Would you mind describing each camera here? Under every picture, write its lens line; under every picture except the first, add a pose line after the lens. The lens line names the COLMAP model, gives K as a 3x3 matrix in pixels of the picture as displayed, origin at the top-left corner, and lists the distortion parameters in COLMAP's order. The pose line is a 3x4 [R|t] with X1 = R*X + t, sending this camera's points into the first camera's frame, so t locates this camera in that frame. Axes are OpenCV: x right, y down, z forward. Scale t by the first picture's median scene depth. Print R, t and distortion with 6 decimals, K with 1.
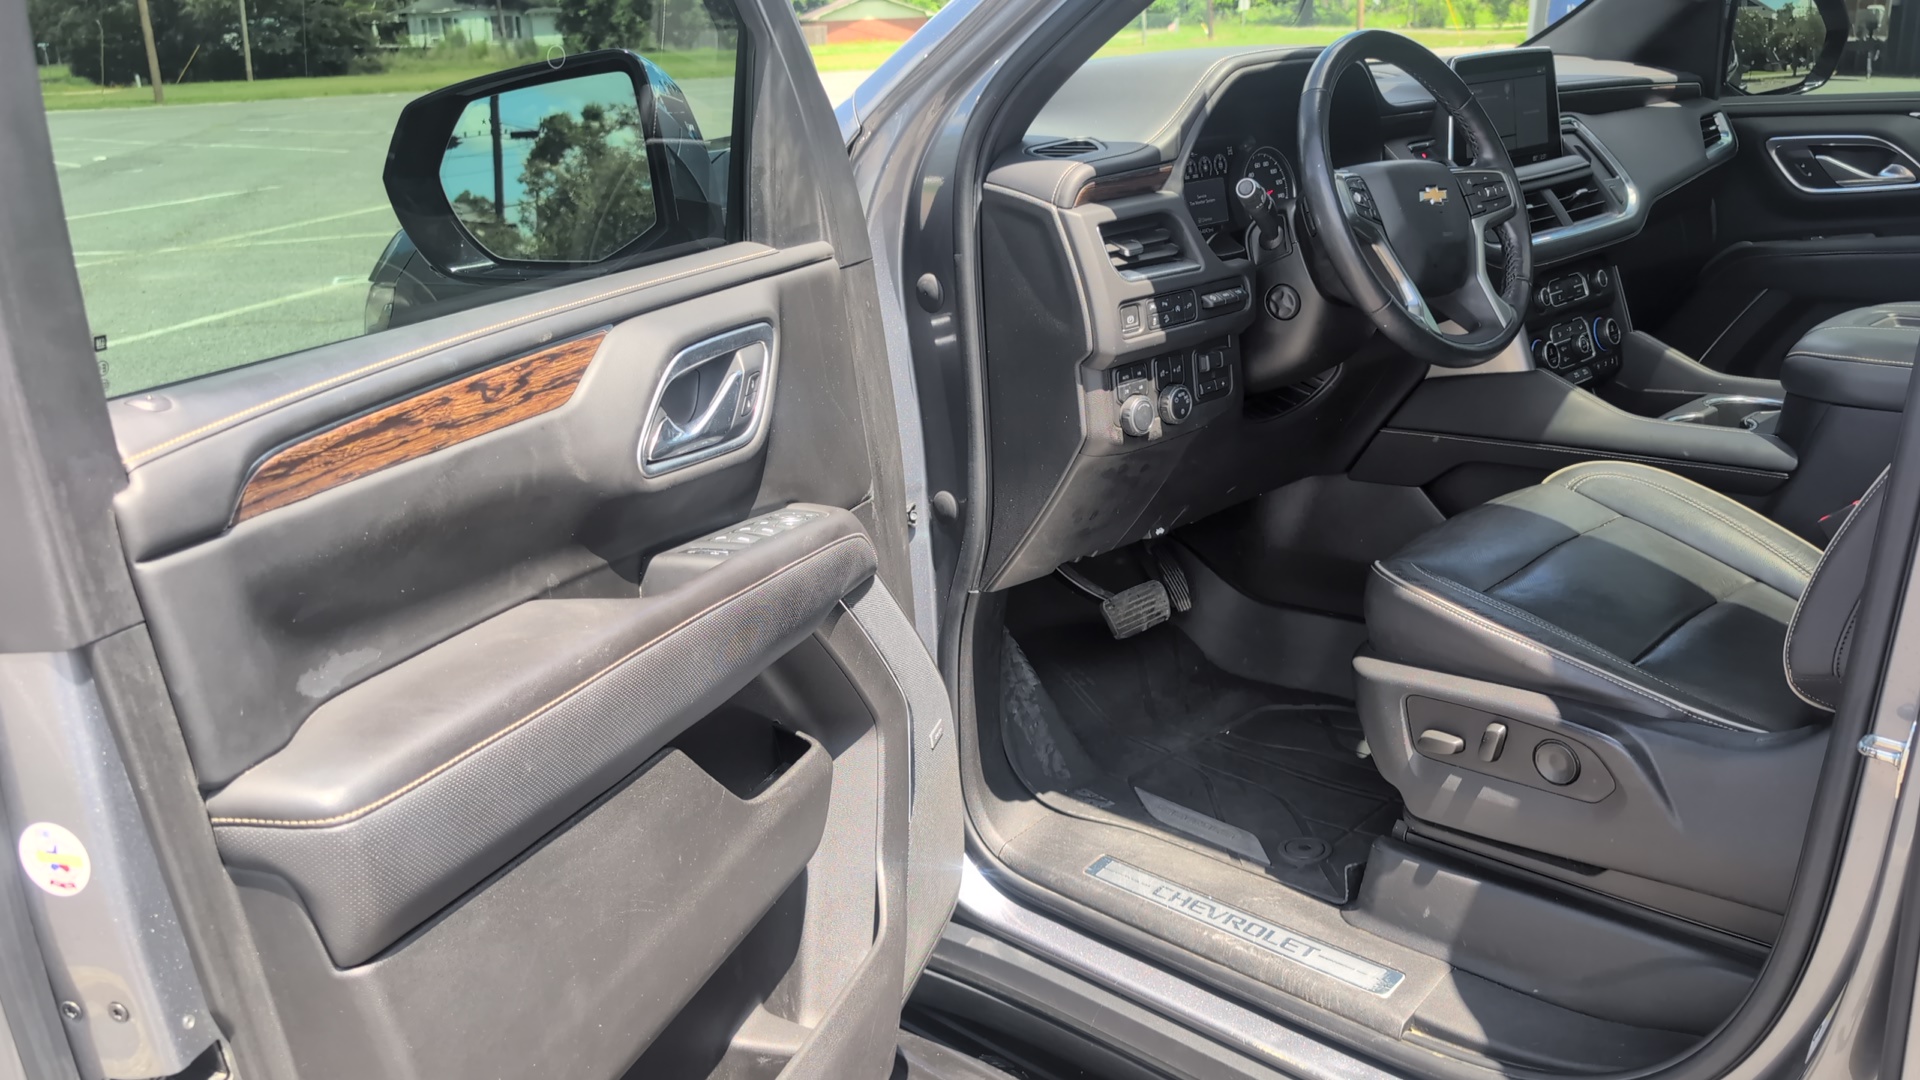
lens RADIAL K [[1609.8, 0, 967.8], [0, 1609.8, 520.0], [0, 0, 1]] dist [0.003264, -0.007168]
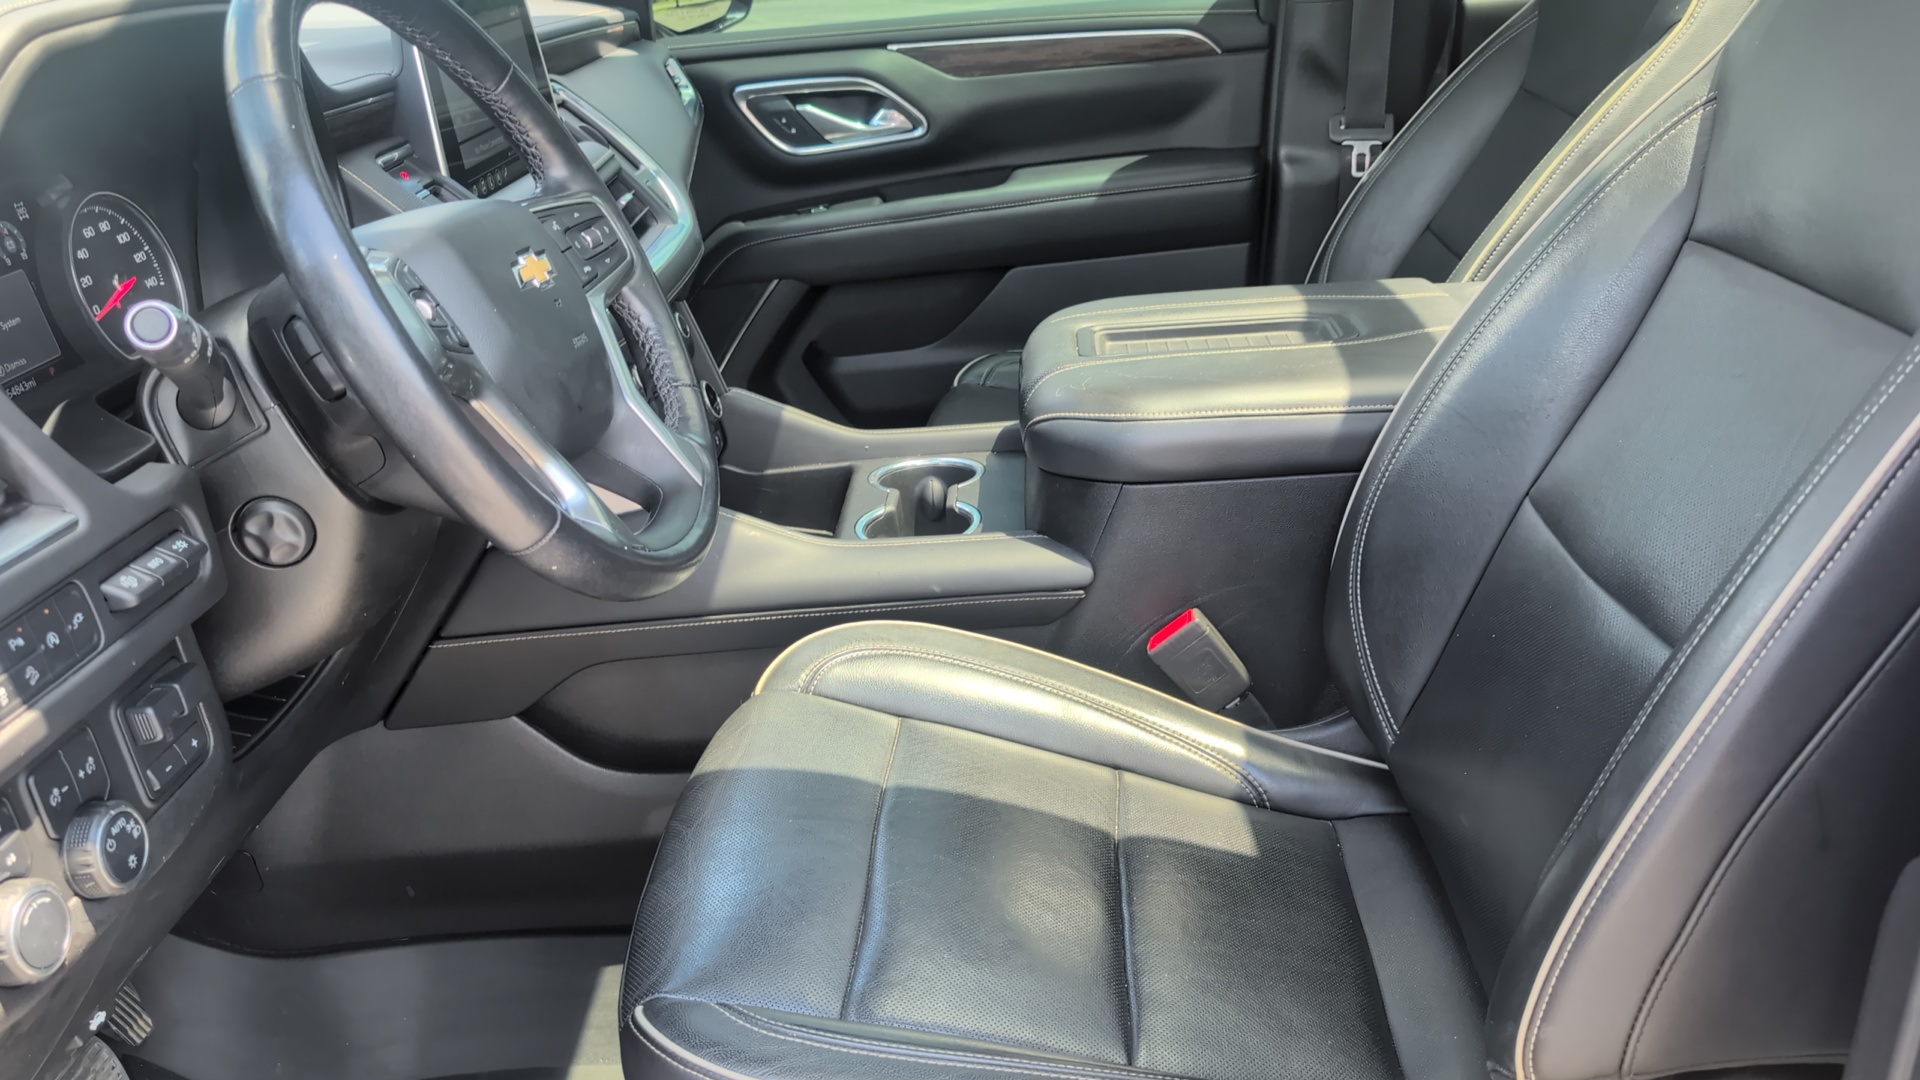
lens RADIAL K [[1608.0, 0, 960.0], [0, 1608.0, 540.0], [0, 0, 1]] dist [-0.004779, 0.005385]
pose [[0.733860, -0.252373, 0.630680, 0.046429], [0.224406, 0.966370, 0.125584, -0.147032], [-0.641164, 0.049367, 0.765814, 0.511881]]
